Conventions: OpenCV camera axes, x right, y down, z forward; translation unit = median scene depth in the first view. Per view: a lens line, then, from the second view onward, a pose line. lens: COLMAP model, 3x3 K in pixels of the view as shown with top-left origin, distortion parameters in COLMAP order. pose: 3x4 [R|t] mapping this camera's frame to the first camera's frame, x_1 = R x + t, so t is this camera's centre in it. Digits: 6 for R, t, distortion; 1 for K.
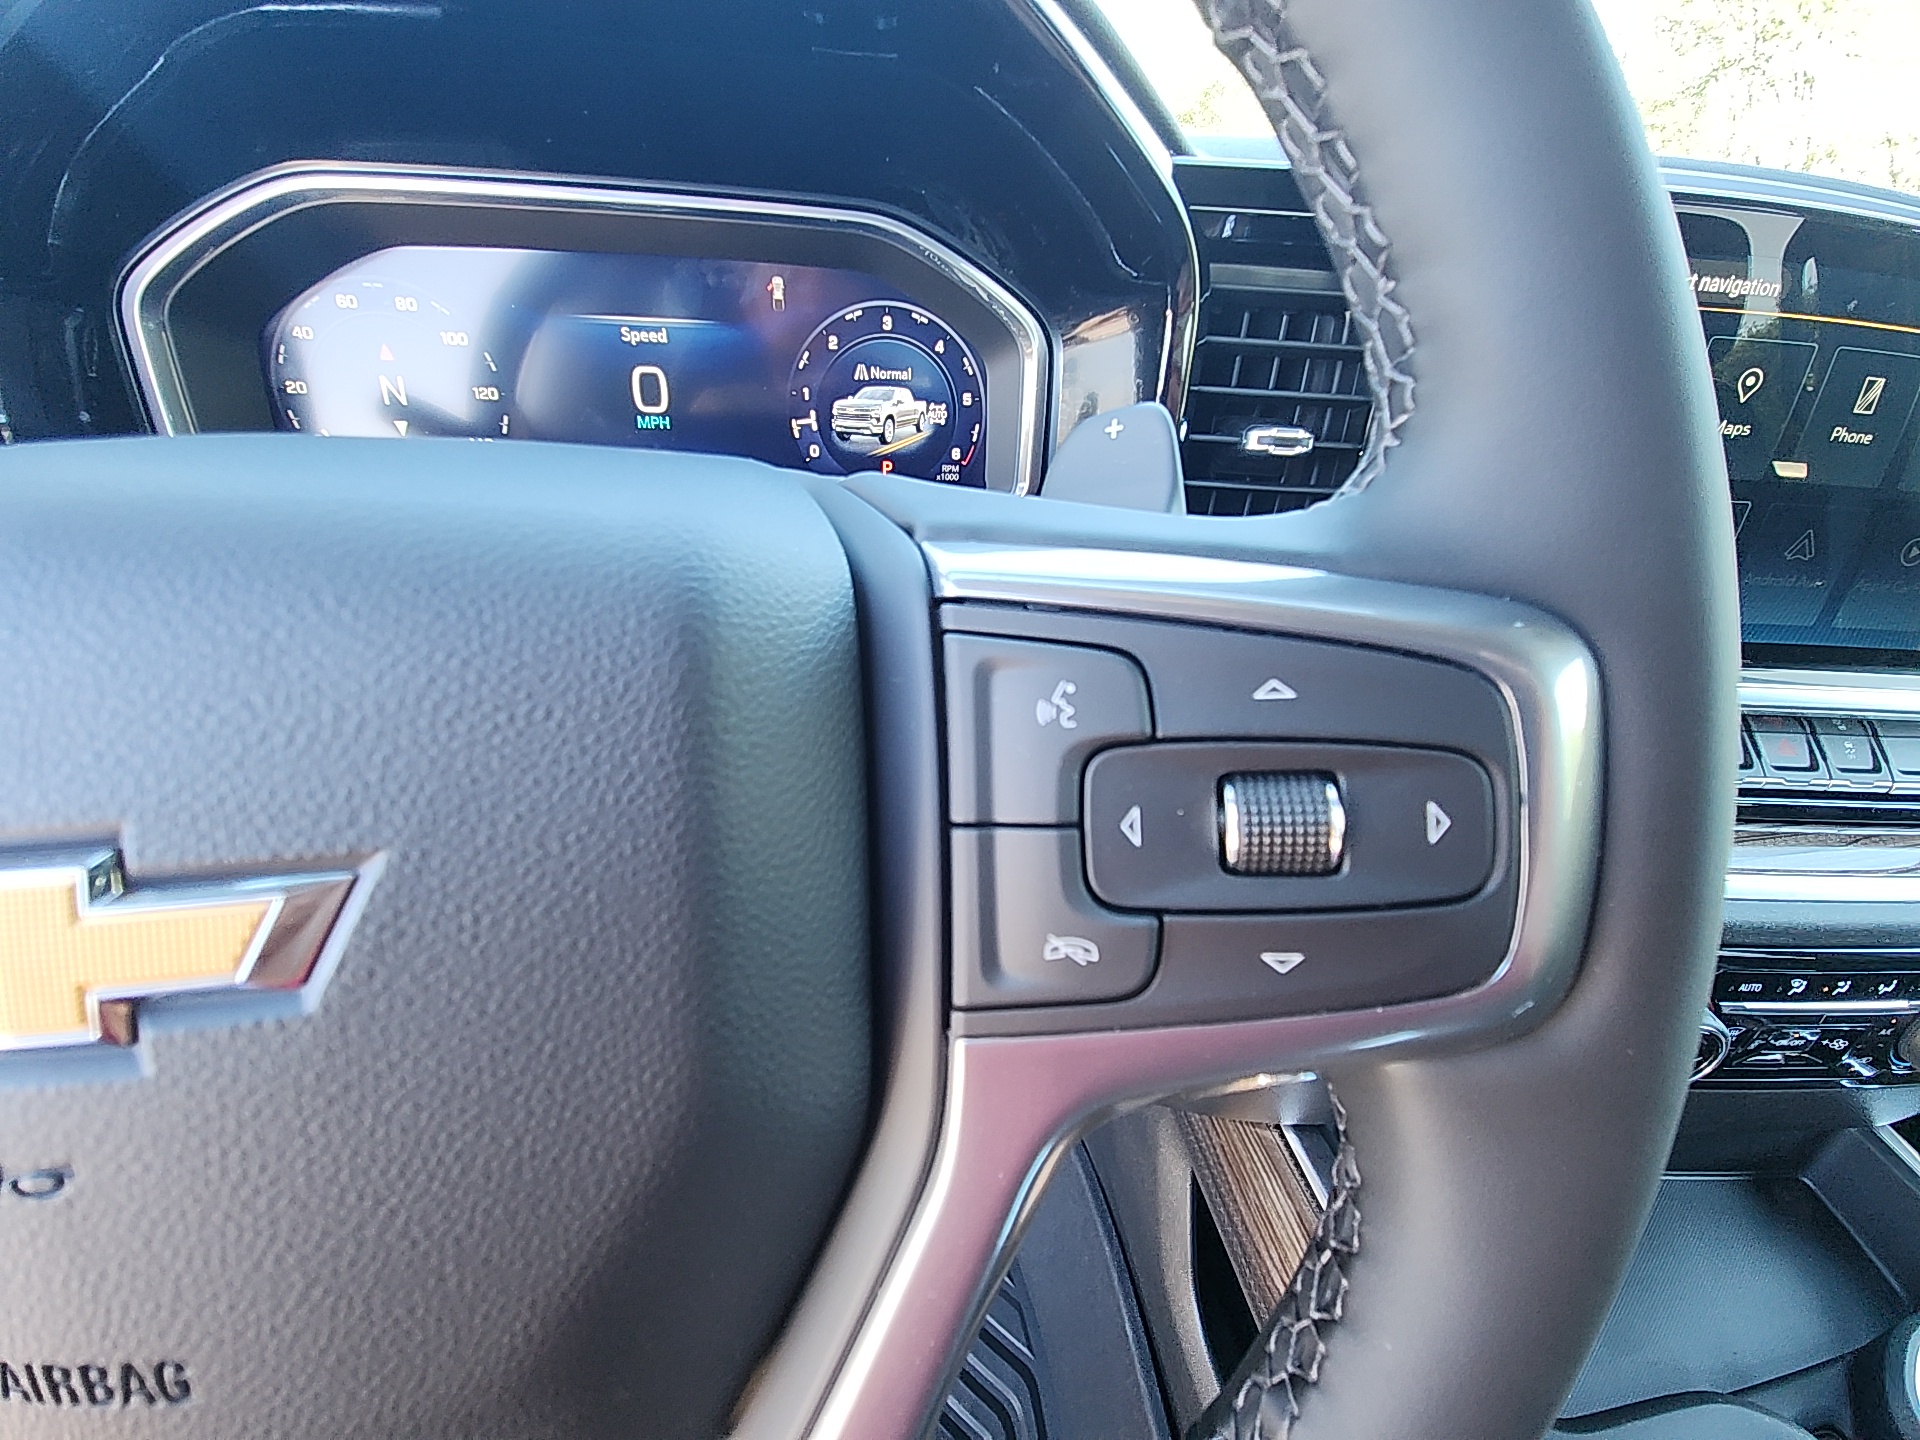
lens RADIAL K [[770.4, 0, 951.8], [0, 770.4, 708.2], [0, 0, 1]] dist [0.023133, -0.019694]
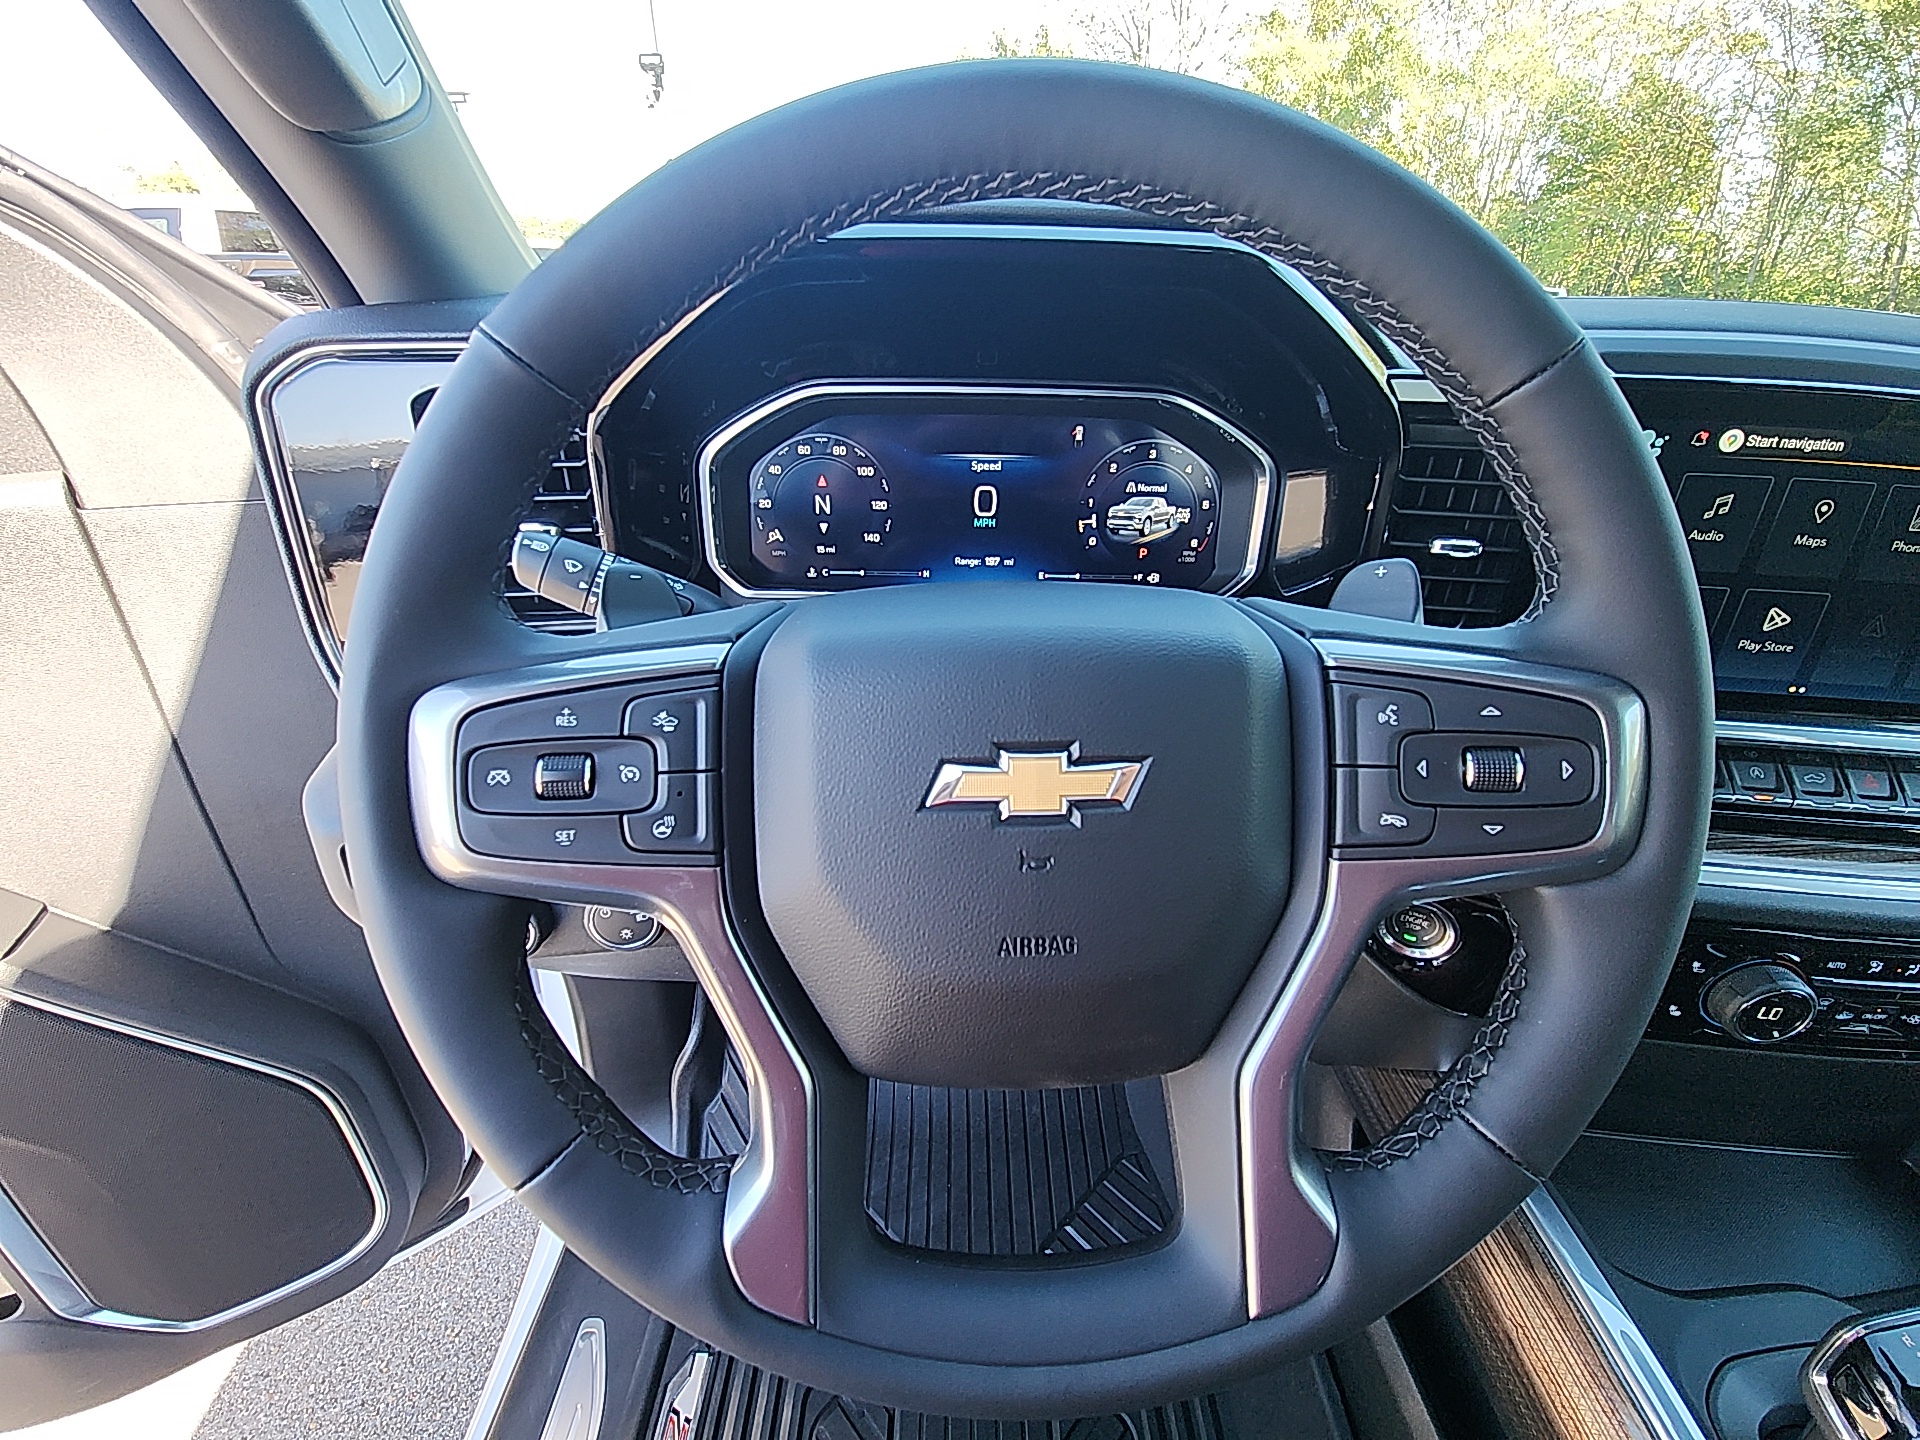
lens RADIAL K [[770.4, 0, 951.8], [0, 770.4, 708.2], [0, 0, 1]] dist [0.023133, -0.019694]
pose [[0.991032, 0.033404, -0.129385, -0.252672], [-0.038491, 0.998573, -0.037016, 0.033075], [0.127964, 0.041664, 0.990903, -0.431806]]
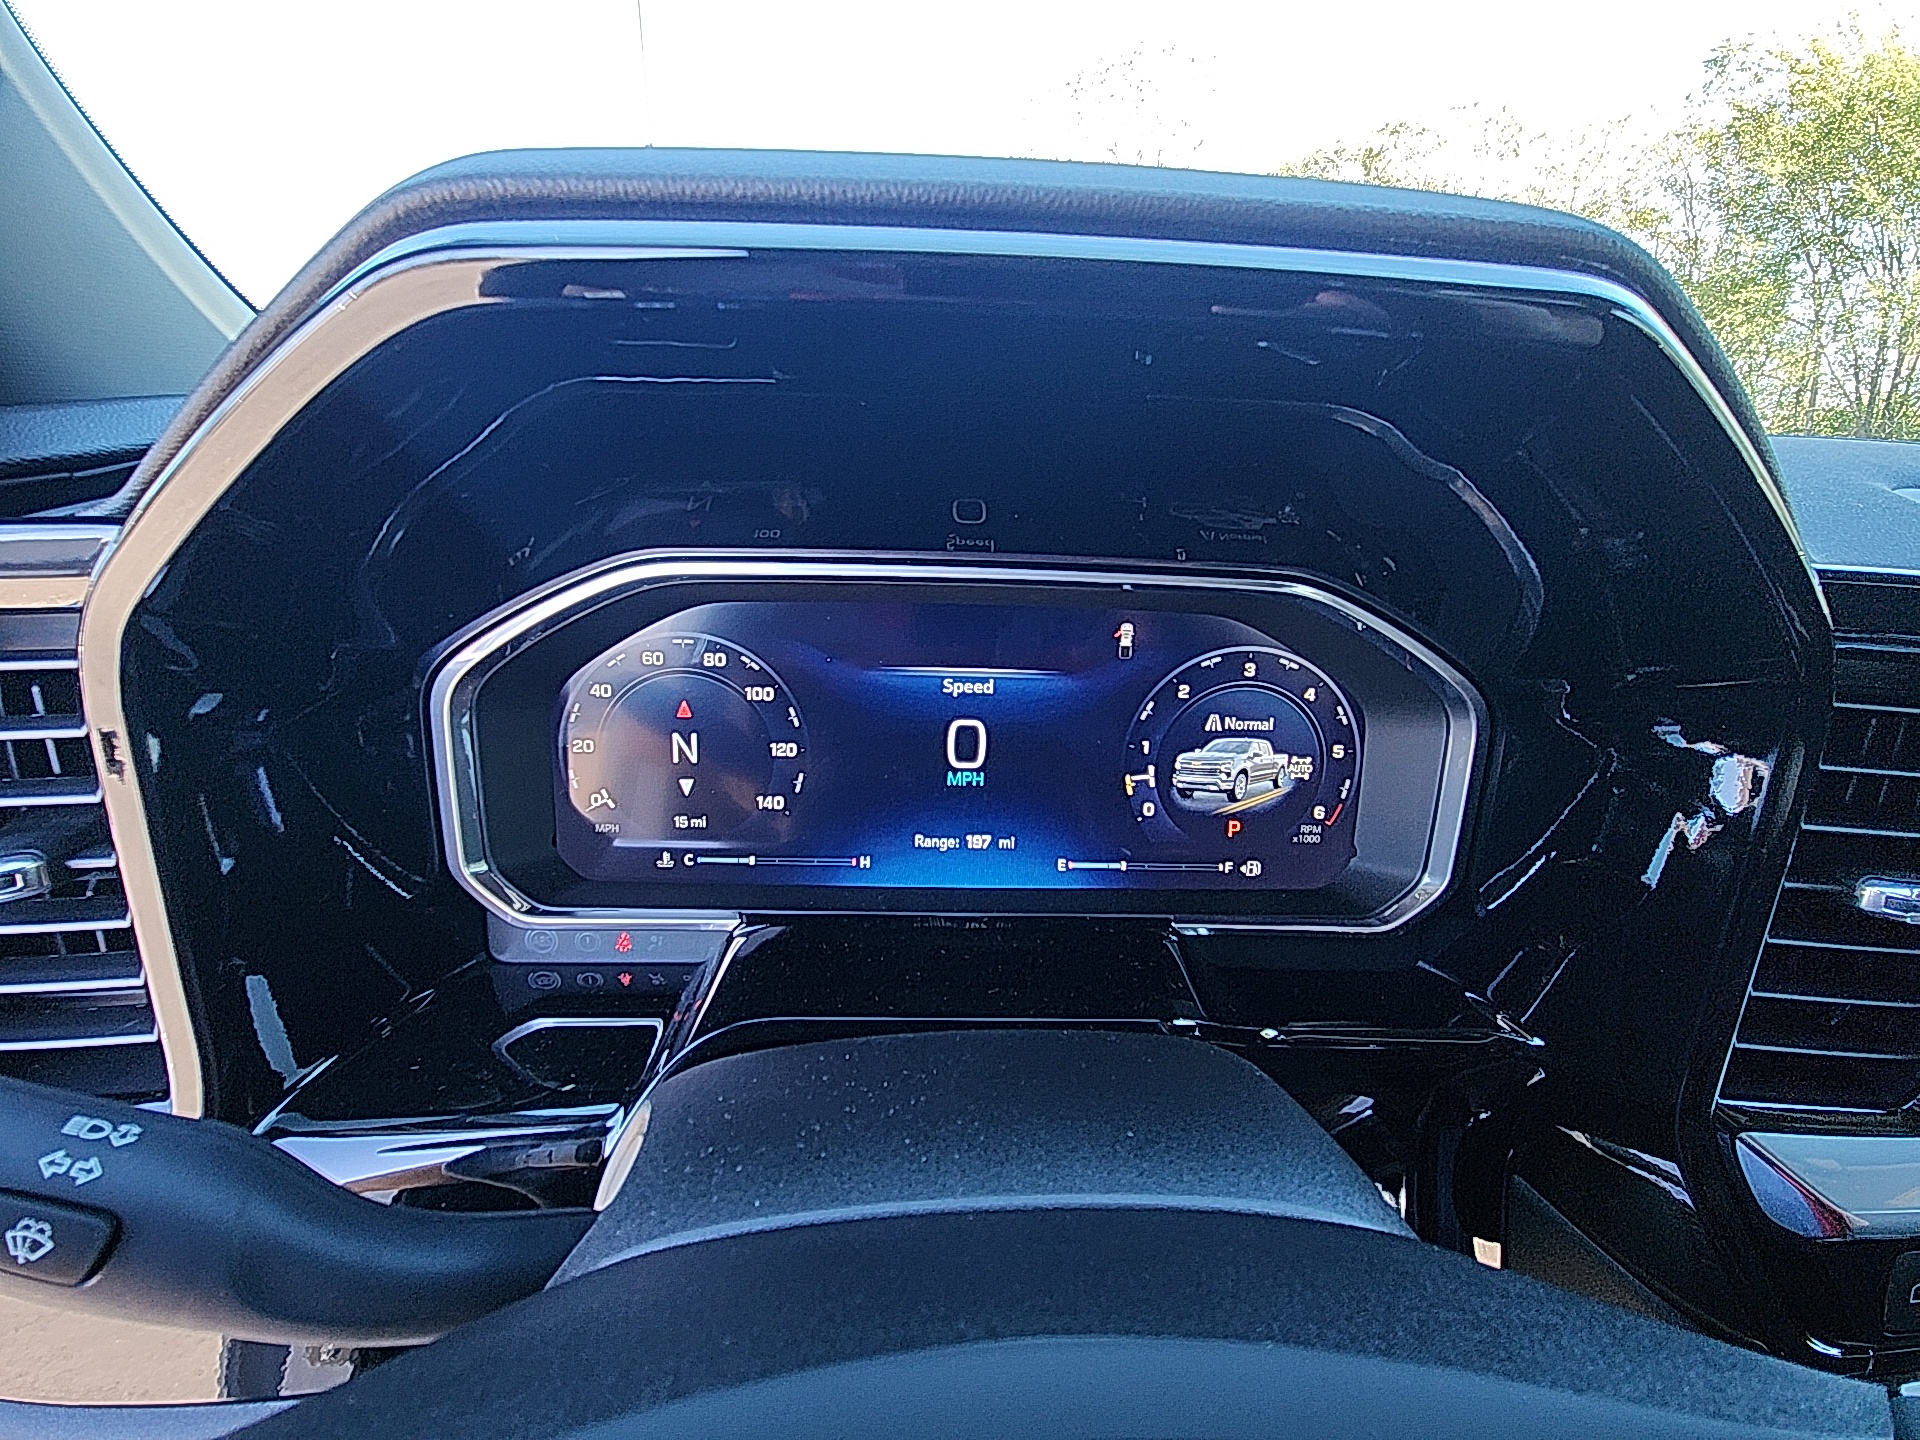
lens RADIAL K [[788.9, 0, 954.0], [0, 788.9, 710.7], [0, 0, 1]] dist [0.000380, -0.014251]
pose [[0.994826, 0.021063, -0.099388, -0.319873], [-0.038529, 0.983413, -0.177243, -0.294840], [0.094006, 0.180155, 0.979136, 0.145954]]
